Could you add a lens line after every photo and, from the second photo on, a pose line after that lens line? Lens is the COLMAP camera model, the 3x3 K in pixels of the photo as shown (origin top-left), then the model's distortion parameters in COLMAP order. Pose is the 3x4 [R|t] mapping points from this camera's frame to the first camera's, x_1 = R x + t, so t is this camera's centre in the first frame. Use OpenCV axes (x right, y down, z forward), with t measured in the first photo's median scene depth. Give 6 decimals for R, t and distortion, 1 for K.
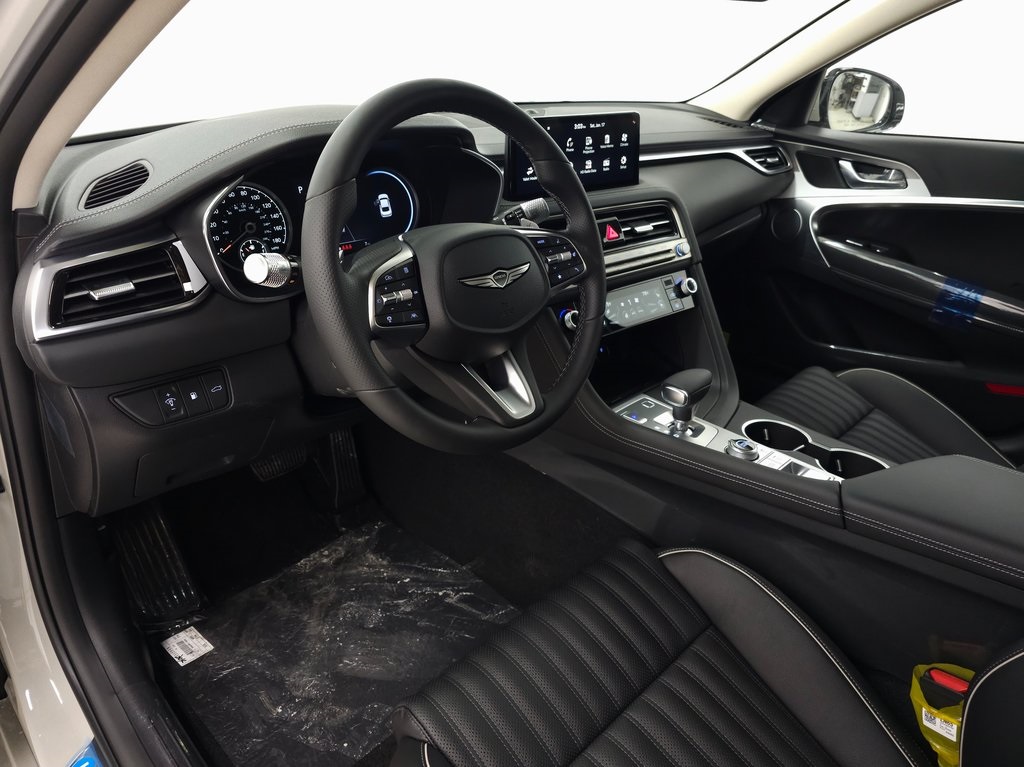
lens RADIAL K [[694.0, 0, 508.3], [0, 694.0, 381.0], [0, 0, 1]] dist [0.045079, -0.051811]
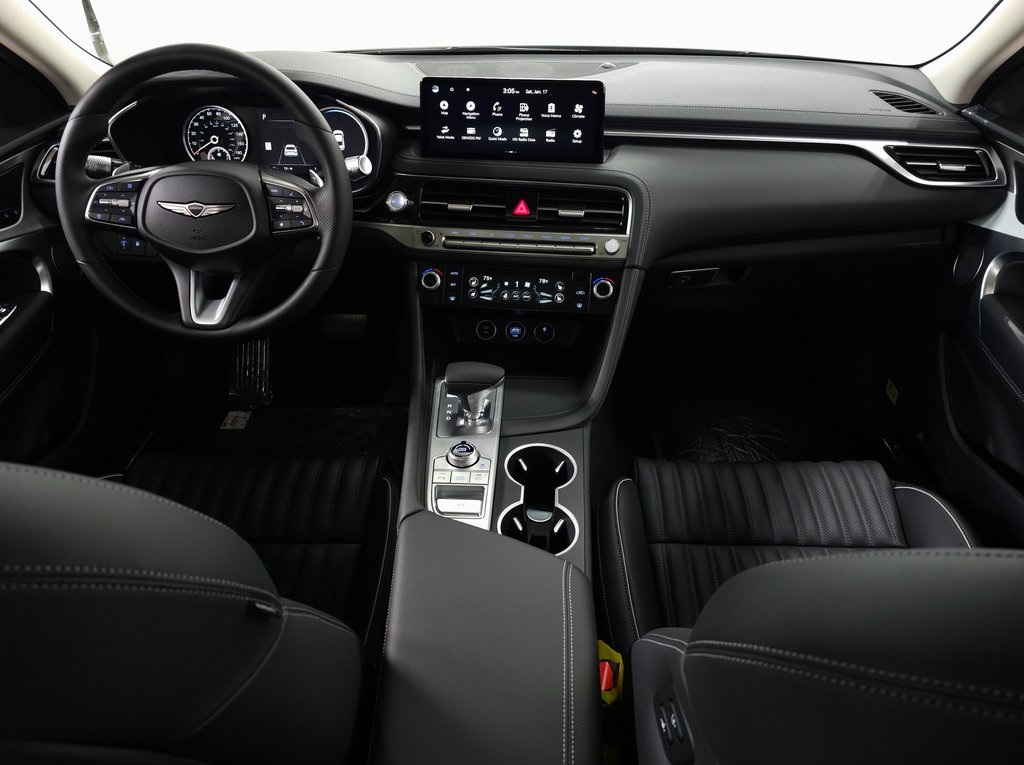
lens RADIAL K [[694.0, 0, 516.0], [0, 694.0, 387.5], [0, 0, 1]] dist [0.045079, -0.051811]
pose [[0.686160, 0.379160, -0.620824, 0.833553], [-0.301937, 0.924881, 0.231146, -0.204591], [0.661830, 0.028847, 0.749099, 0.285122]]
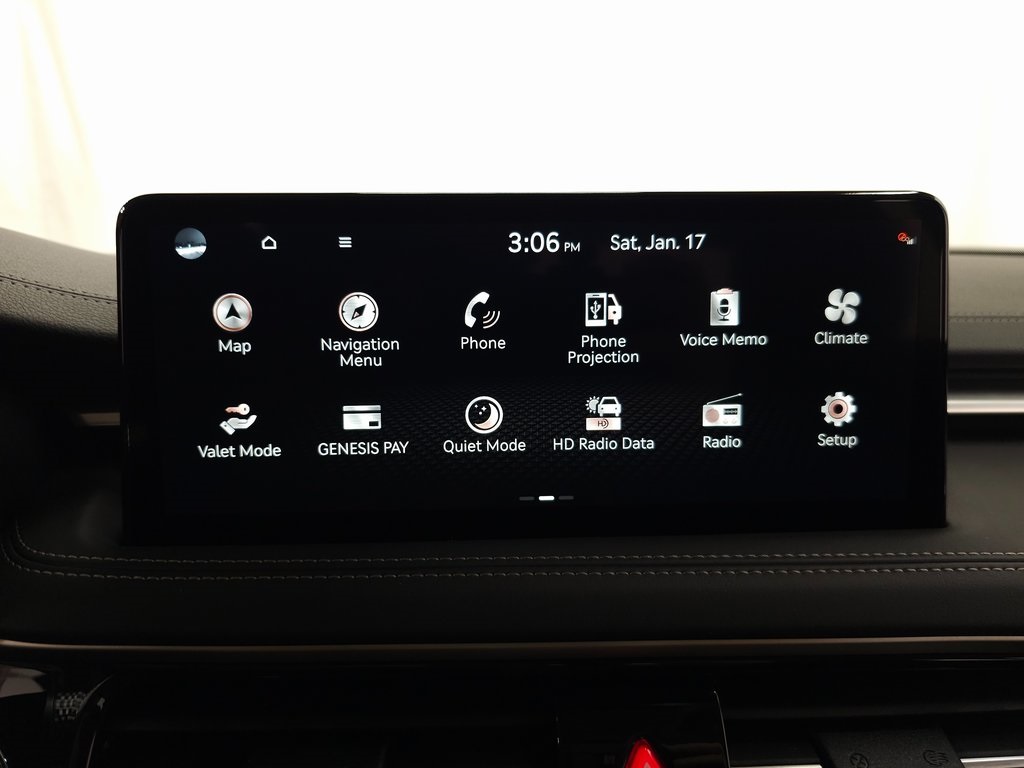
lens RADIAL K [[694.0, 0, 520.0], [0, 694.0, 388.5], [0, 0, 1]] dist [0.045079, -0.051811]
pose [[0.803055, 0.072294, -0.591503, 0.219880], [-0.237013, 0.949472, -0.205735, -0.267704], [0.546742, 0.305410, 0.779614, 0.815725]]
